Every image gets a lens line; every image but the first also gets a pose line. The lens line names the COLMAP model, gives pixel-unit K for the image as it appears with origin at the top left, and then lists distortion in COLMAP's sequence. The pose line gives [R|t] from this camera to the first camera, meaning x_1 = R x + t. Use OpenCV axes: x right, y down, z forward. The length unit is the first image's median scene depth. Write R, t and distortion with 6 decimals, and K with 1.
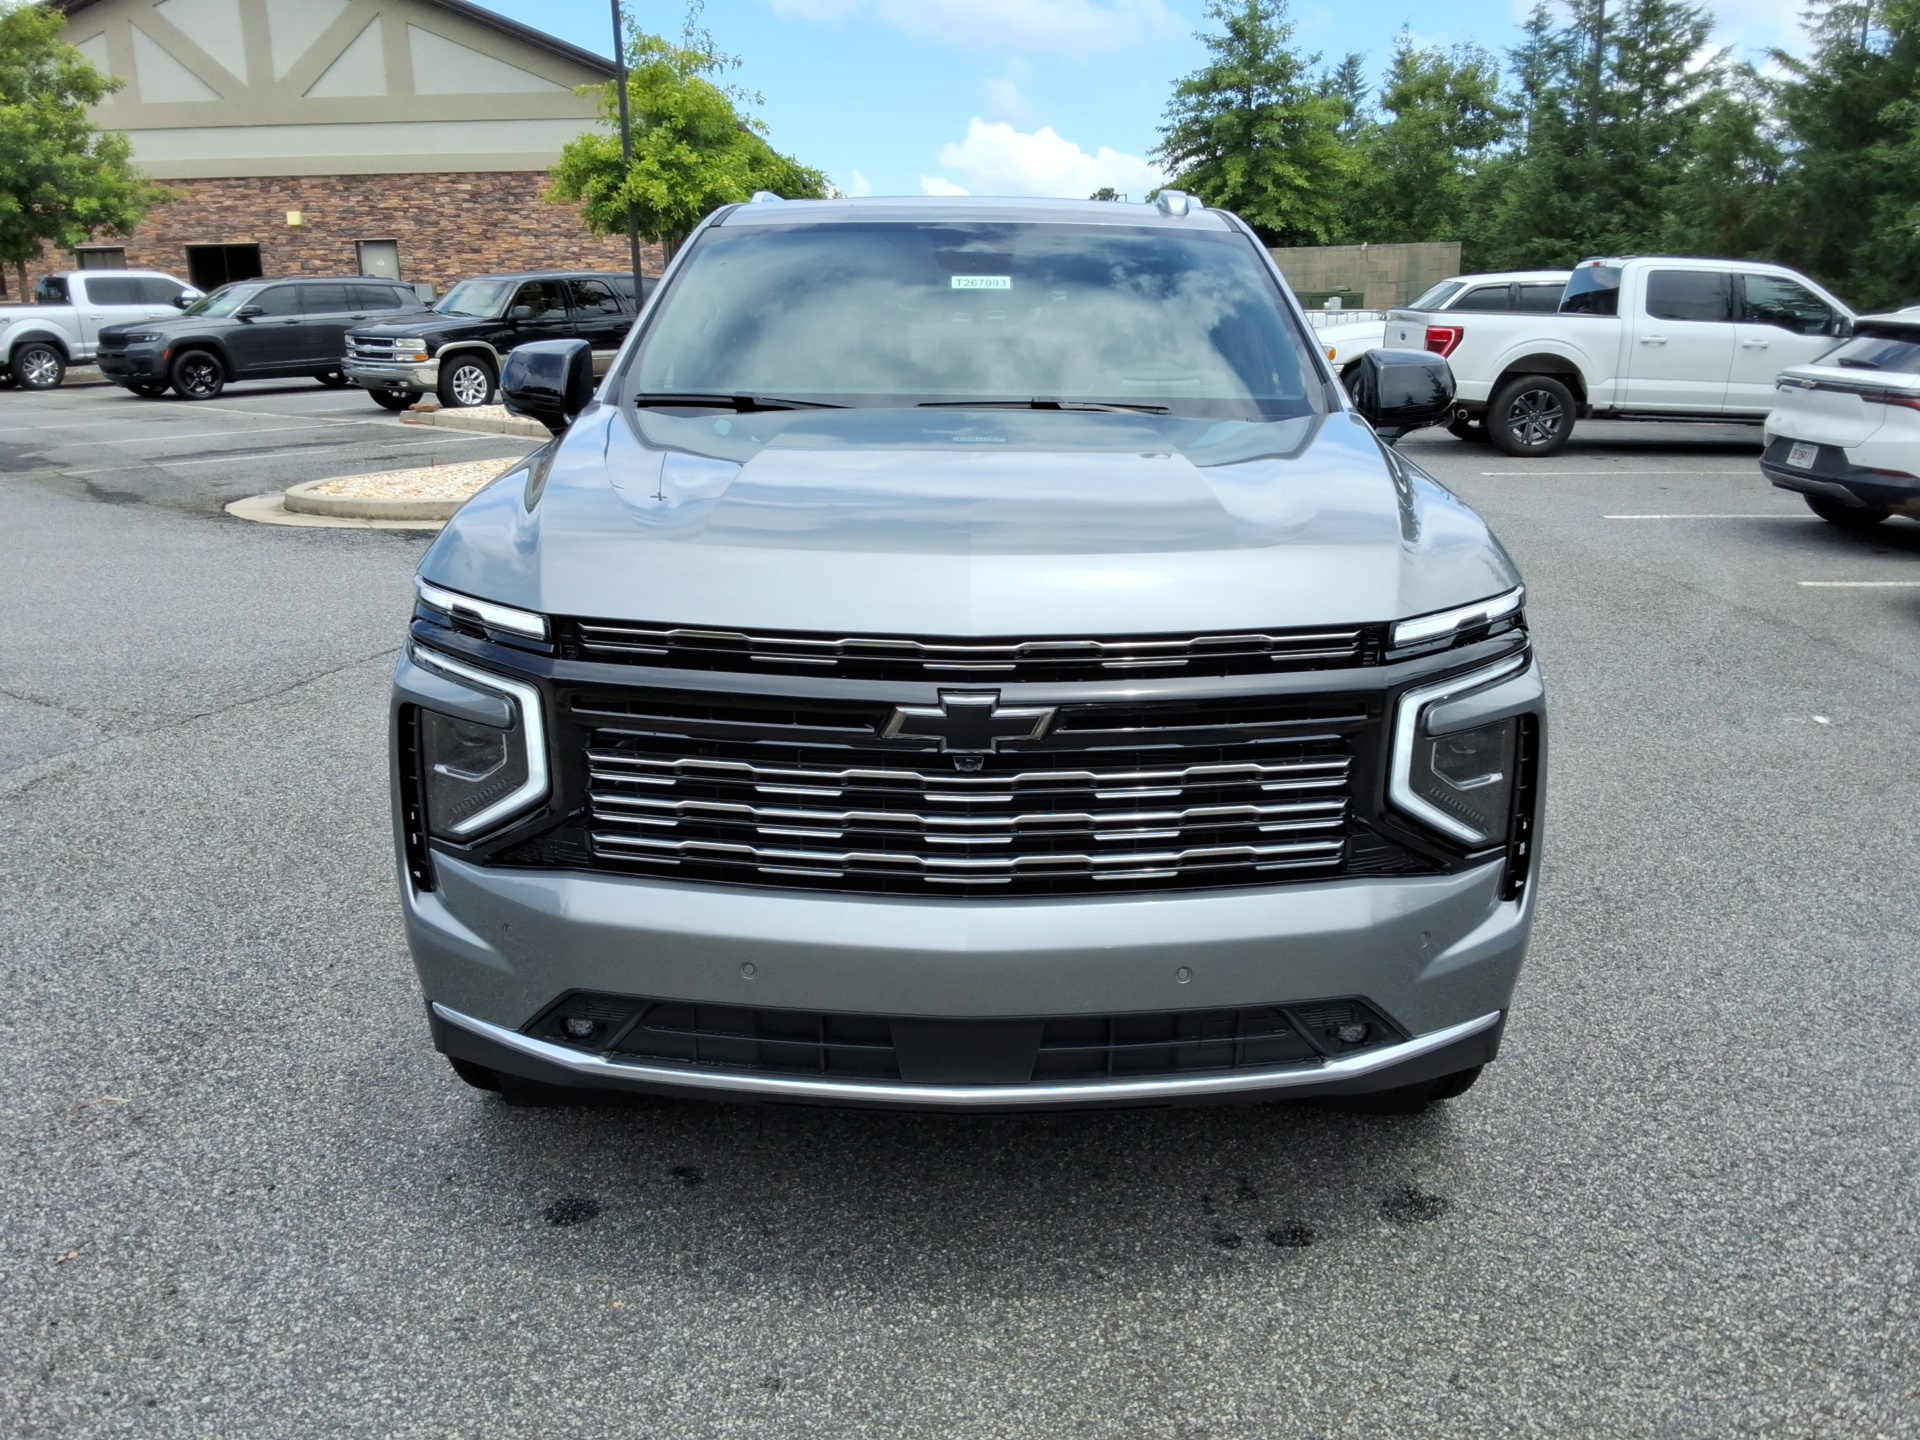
lens RADIAL K [[1549.7, 0, 972.3], [0, 1549.7, 692.5], [0, 0, 1]] dist [0.118710, -0.190036]
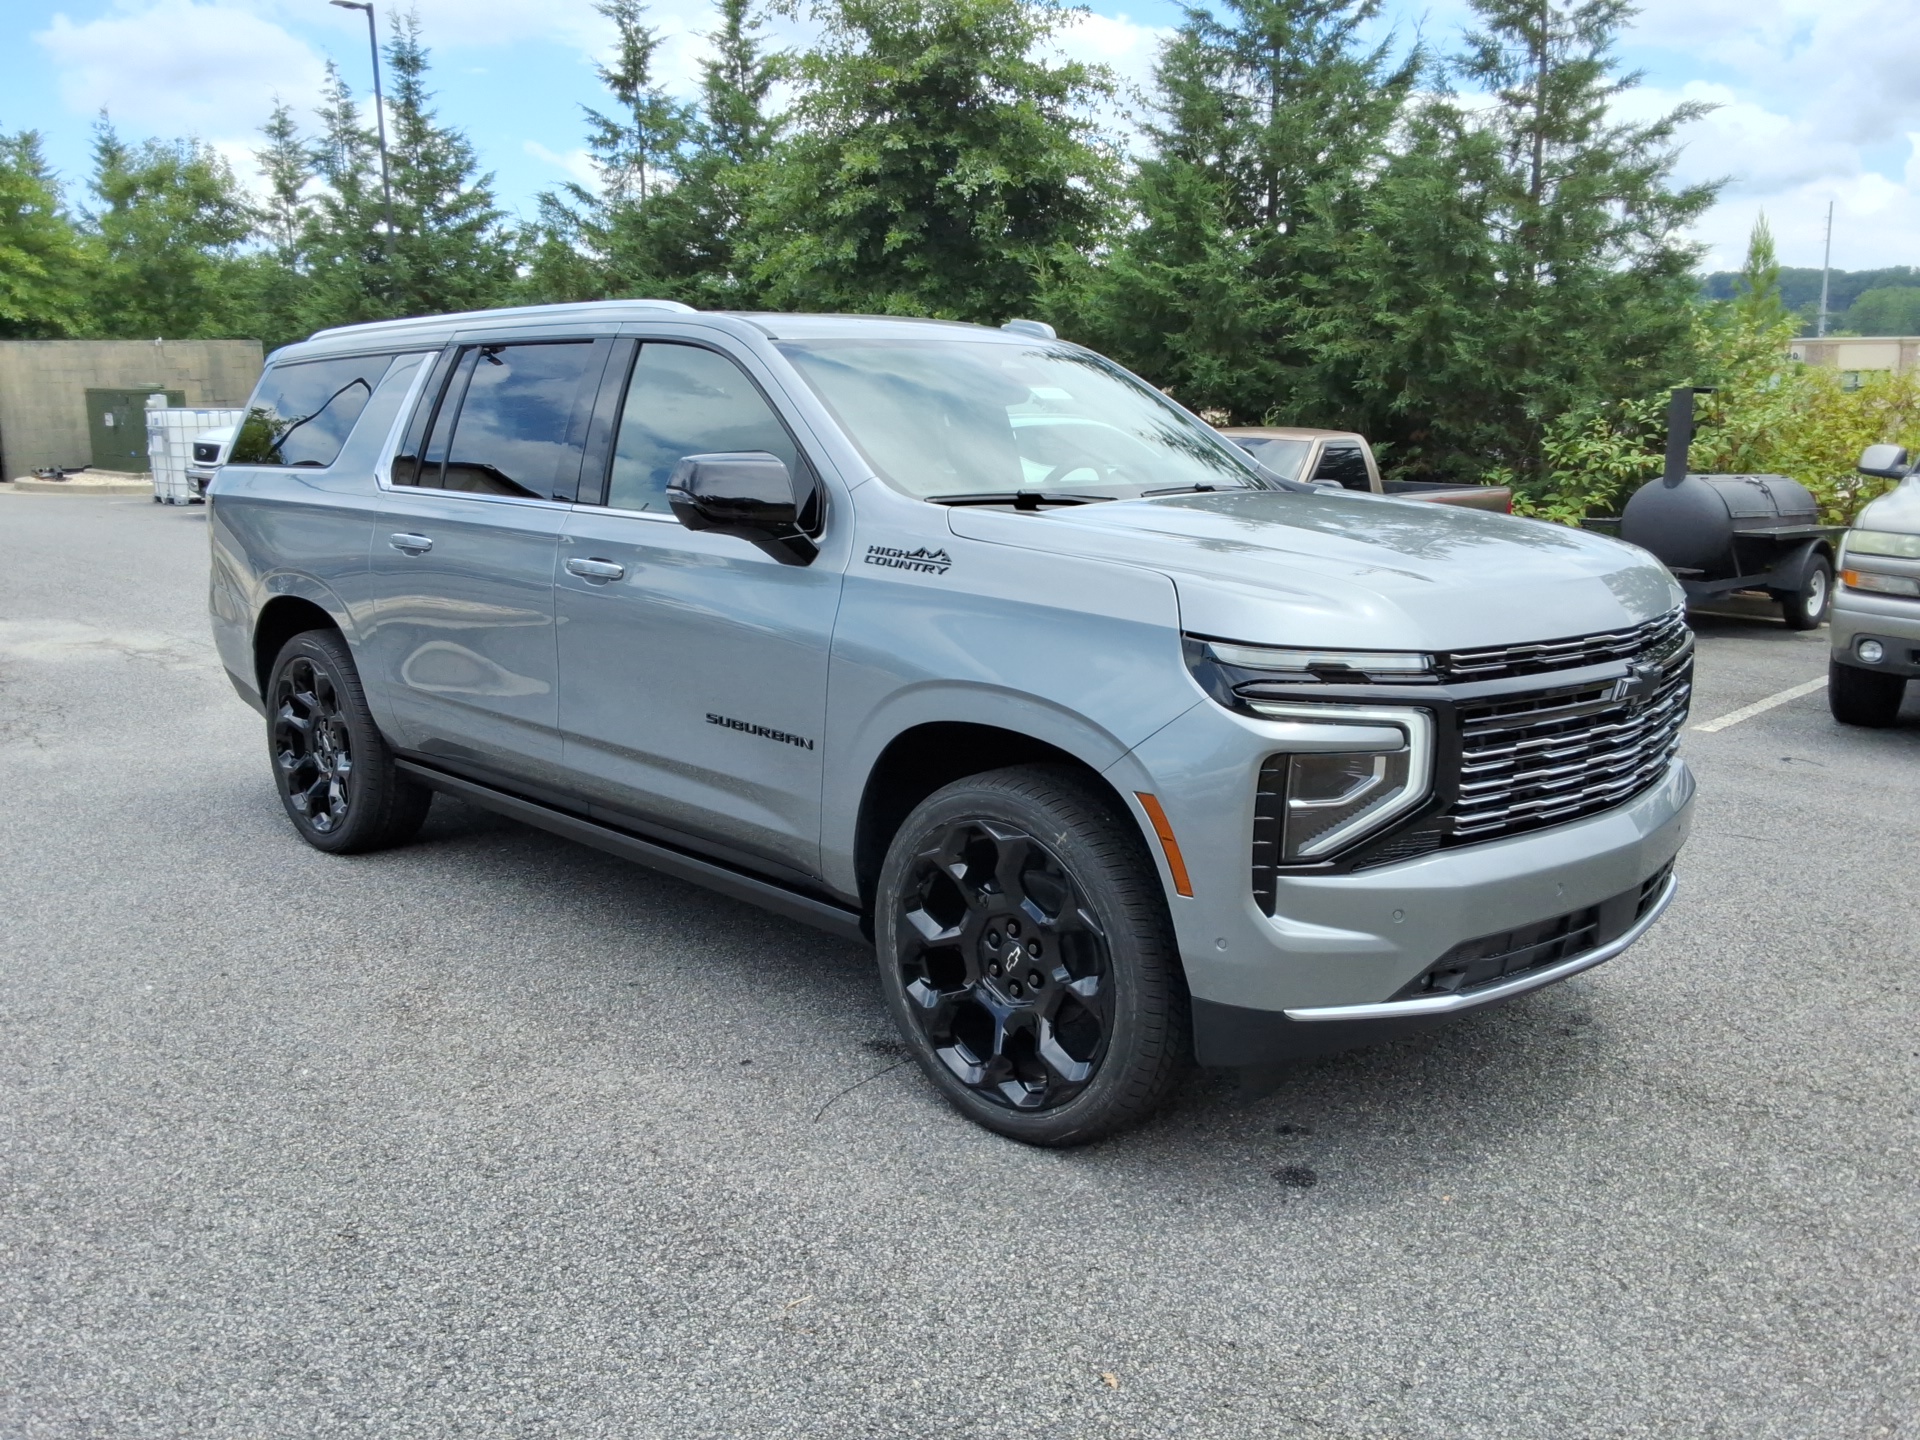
lens RADIAL K [[1549.7, 0, 972.3], [0, 1549.7, 692.5], [0, 0, 1]] dist [0.118710, -0.190036]
pose [[0.687477, -0.133961, 0.713743, -0.126302], [0.176553, 0.984182, 0.014663, -0.008886], [-0.704417, 0.115933, 0.700254, 0.032420]]
